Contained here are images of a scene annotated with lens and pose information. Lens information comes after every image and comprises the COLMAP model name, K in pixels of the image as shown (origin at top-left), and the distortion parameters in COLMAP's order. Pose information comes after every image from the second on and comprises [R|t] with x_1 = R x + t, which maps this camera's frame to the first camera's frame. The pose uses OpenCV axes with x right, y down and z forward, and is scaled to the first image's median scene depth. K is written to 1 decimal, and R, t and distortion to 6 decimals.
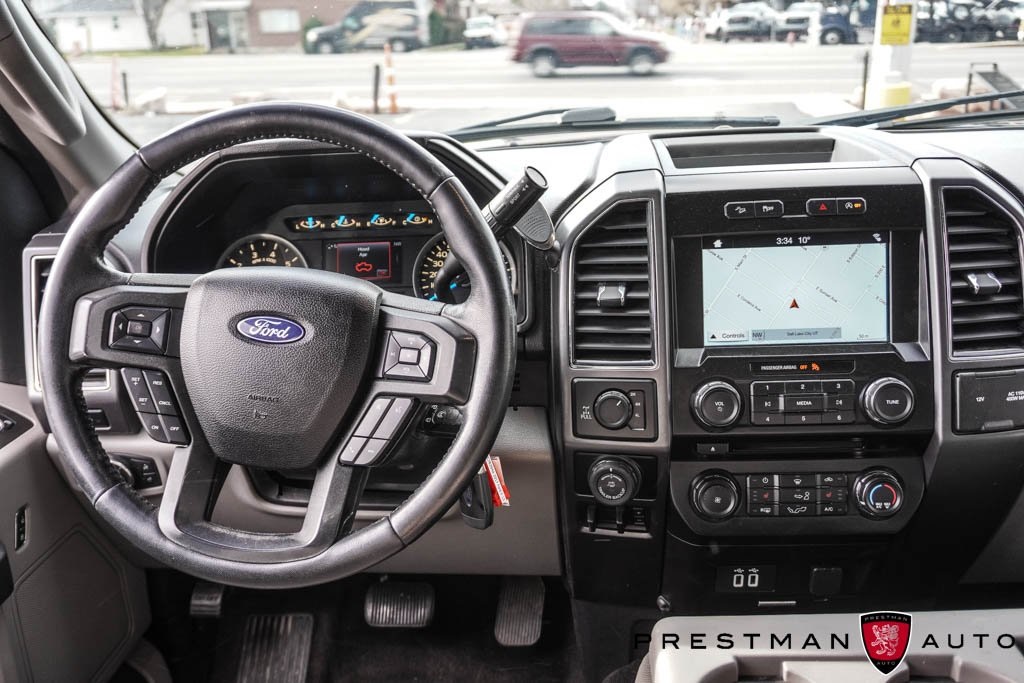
lens RADIAL K [[945.0, 0, 518.0], [0, 945.0, 346.4], [0, 0, 1]] dist [-0.020757, 0.000000]
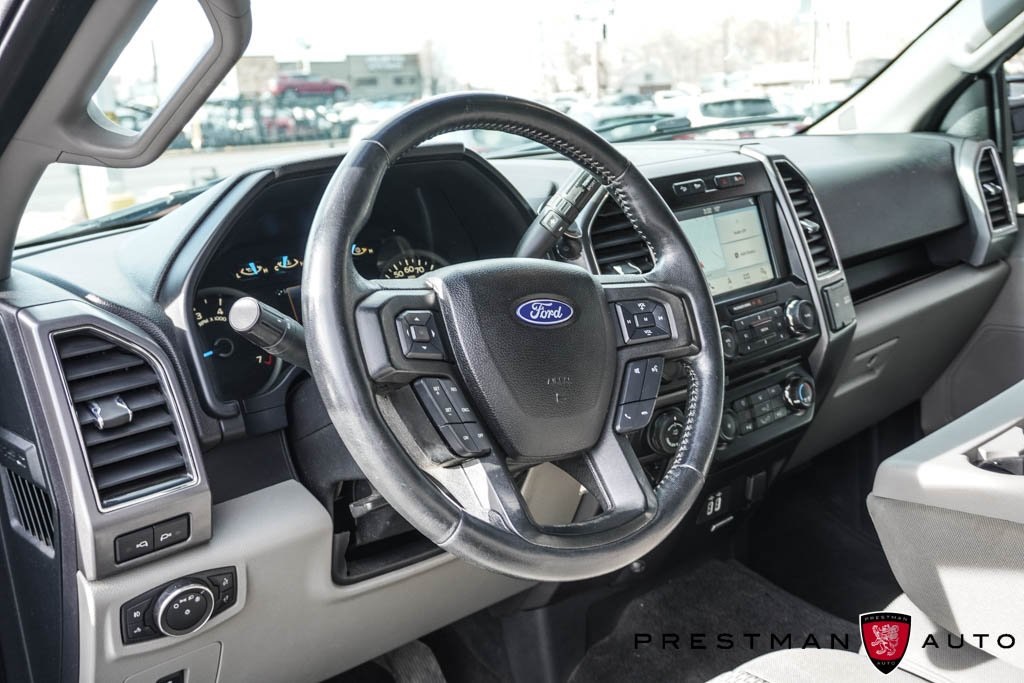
lens RADIAL K [[1046.8, 0, 509.4], [0, 1046.8, 337.3], [0, 0, 1]] dist [-0.013443, 0.000000]
pose [[0.698938, -0.163552, 0.696231, -0.760904], [0.264394, 0.963623, -0.039058, 0.028807], [-0.664516, 0.211378, 0.716755, 0.186030]]
